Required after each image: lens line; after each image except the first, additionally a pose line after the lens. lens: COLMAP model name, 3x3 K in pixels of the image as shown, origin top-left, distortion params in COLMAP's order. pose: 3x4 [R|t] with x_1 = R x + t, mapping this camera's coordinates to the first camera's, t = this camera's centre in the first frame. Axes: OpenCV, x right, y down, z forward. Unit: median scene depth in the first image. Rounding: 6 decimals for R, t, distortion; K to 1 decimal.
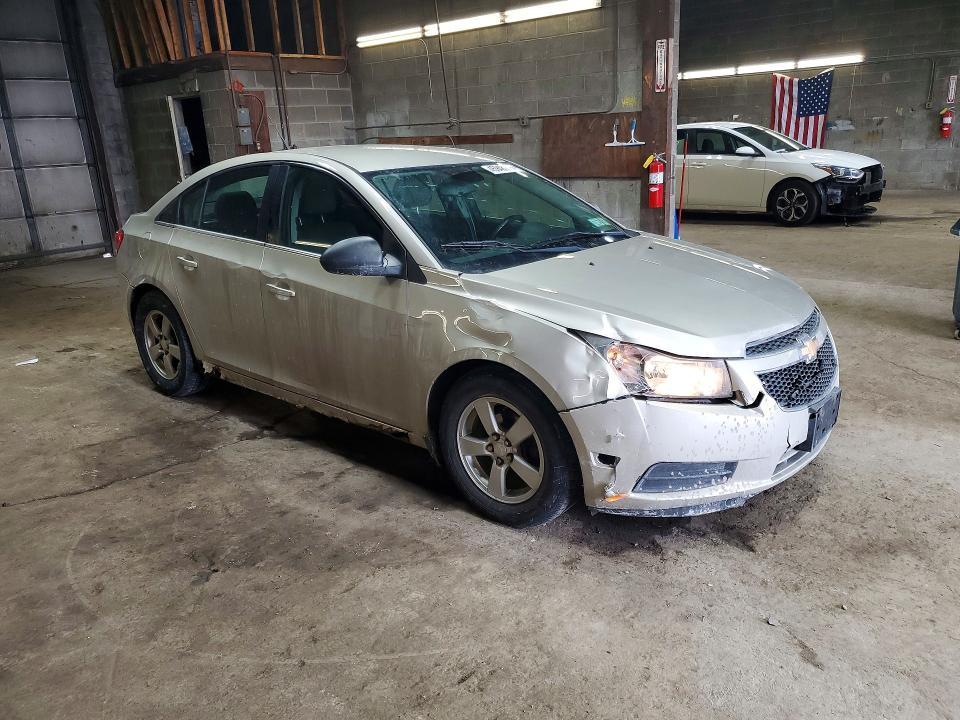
lens RADIAL K [[732.0, 0, 485.8], [0, 732.0, 365.1], [0, 0, 1]] dist [0.027782, -0.030335]
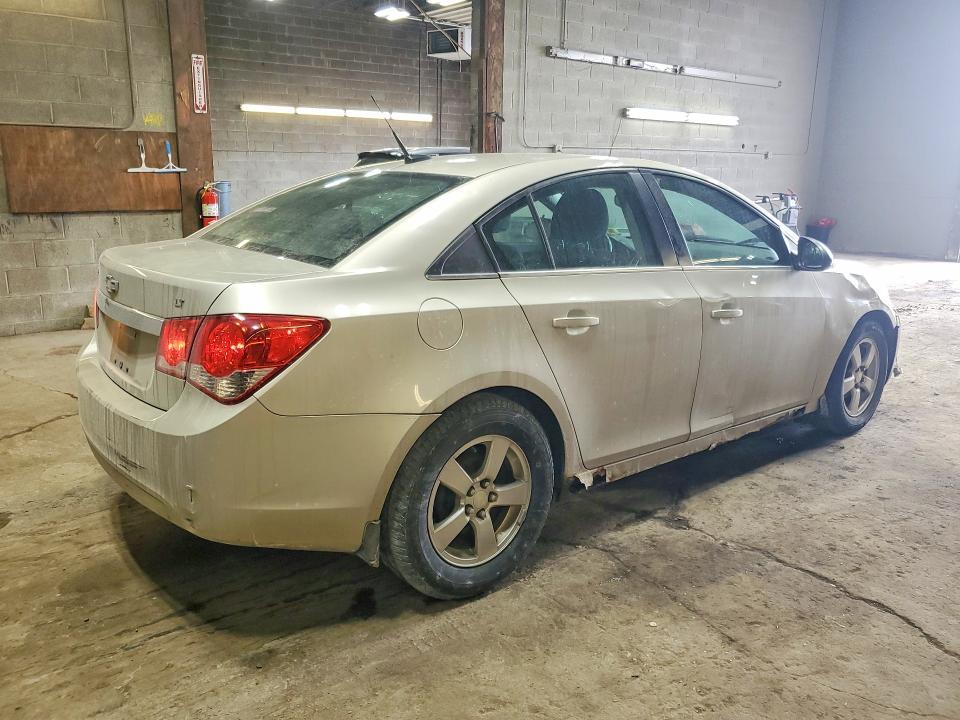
lens RADIAL K [[732.0, 0, 478.7], [0, 732.0, 351.2], [0, 0, 1]] dist [0.027782, -0.030335]
pose [[0.193298, -0.192026, 0.962165, -0.591197], [0.271248, 0.952898, 0.135683, -0.129288], [-0.942900, 0.234758, 0.236280, 0.542305]]
